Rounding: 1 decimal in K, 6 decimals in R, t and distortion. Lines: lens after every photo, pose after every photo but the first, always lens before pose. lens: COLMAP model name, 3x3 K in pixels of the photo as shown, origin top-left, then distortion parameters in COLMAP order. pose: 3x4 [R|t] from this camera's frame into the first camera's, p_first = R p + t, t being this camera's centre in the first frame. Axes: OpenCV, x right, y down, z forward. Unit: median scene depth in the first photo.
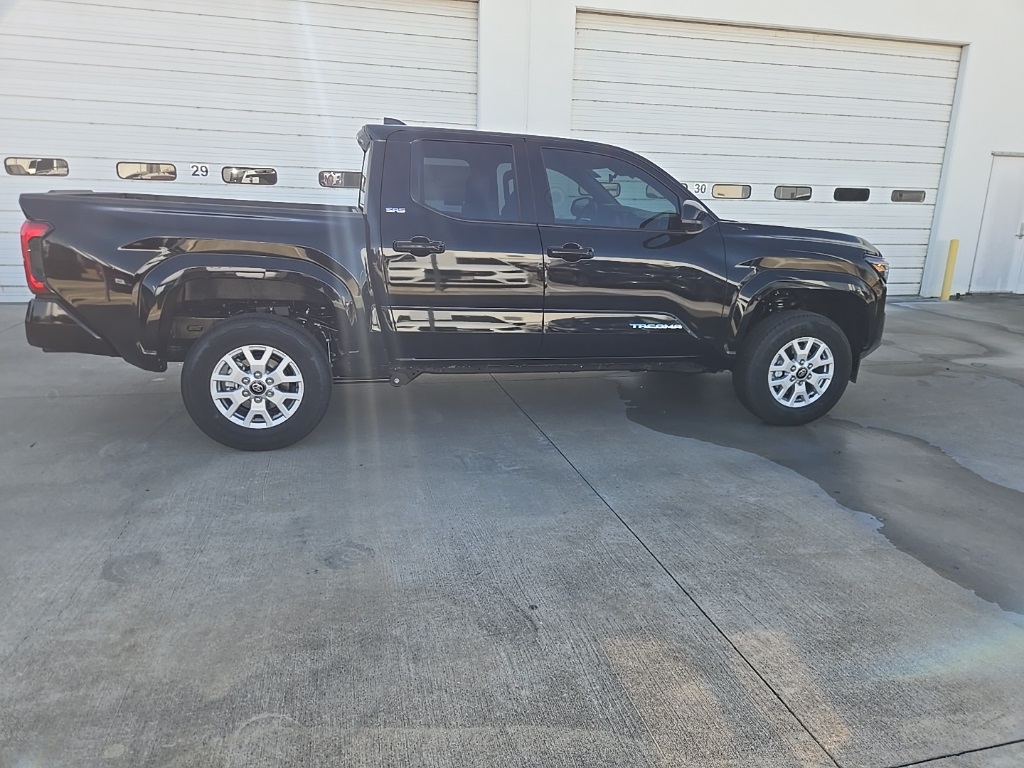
lens RADIAL K [[697.7, 0, 510.5], [0, 697.7, 405.9], [0, 0, 1]] dist [0.050085, -0.057100]
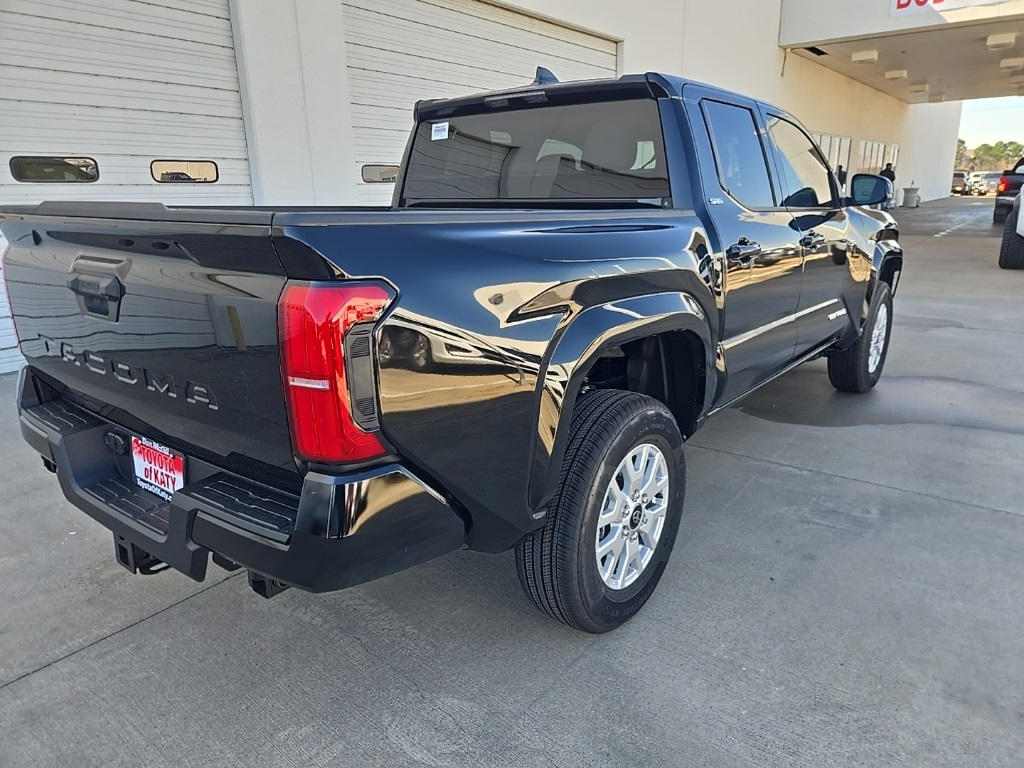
lens RADIAL K [[698.0, 0, 512.0], [0, 698.0, 384.0], [0, 0, 1]] dist [0.049868, -0.040496]
pose [[0.774703, -0.210721, 0.596181, -0.680792], [0.214852, 0.974465, 0.065238, -0.175378], [-0.594705, 0.077550, 0.800195, 0.509787]]
